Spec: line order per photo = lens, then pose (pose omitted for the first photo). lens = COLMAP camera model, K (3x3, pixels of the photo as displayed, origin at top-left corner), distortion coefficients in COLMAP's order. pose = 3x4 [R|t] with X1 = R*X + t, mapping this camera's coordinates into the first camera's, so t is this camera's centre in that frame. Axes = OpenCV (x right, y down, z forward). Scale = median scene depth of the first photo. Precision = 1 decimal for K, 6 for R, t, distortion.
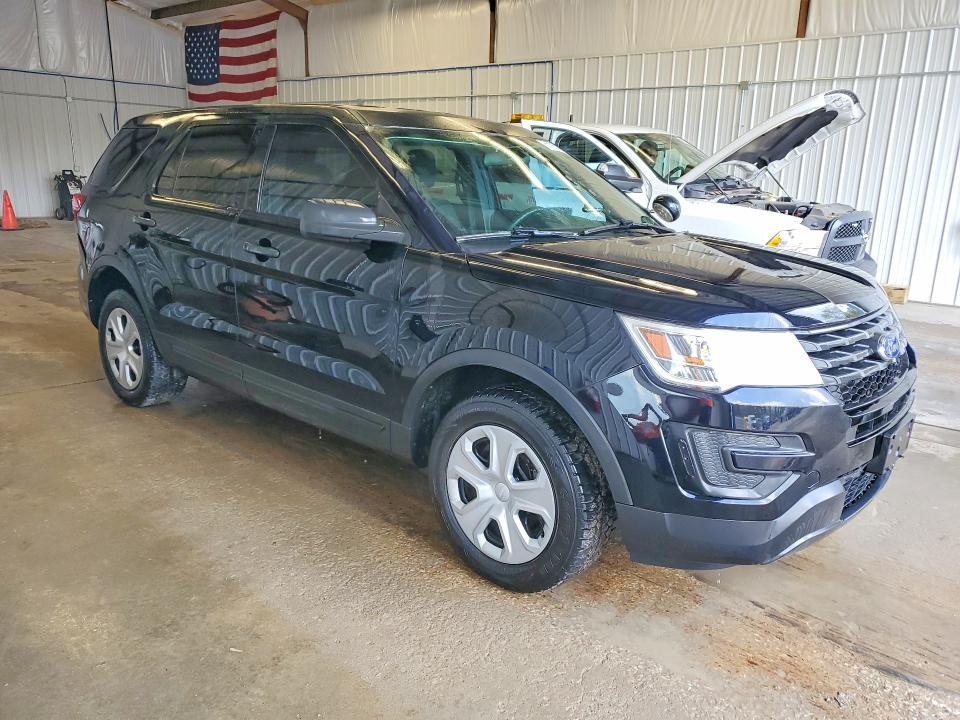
lens RADIAL K [[706.0, 0, 480.0], [0, 706.0, 360.0], [0, 0, 1]] dist [0.005530, 0.001949]
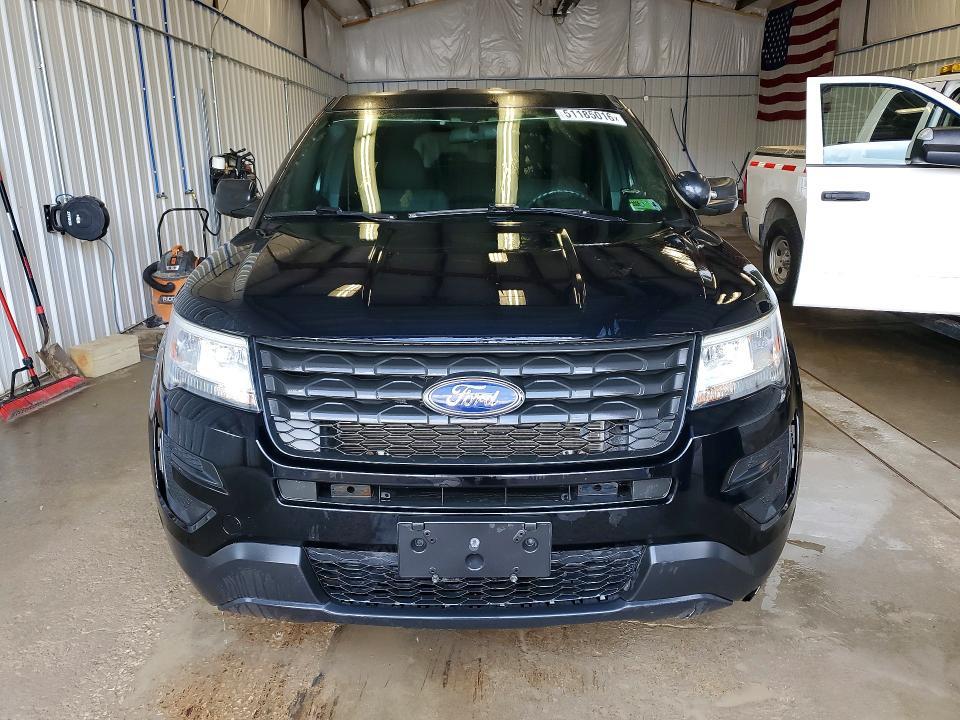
lens RADIAL K [[706.0, 0, 480.0], [0, 706.0, 360.0], [0, 0, 1]] dist [0.005530, 0.001949]
pose [[0.682147, 0.164953, -0.712367, 0.110866], [-0.154285, 0.984759, 0.080287, -0.010998], [0.714753, 0.055140, 0.697200, 0.059842]]
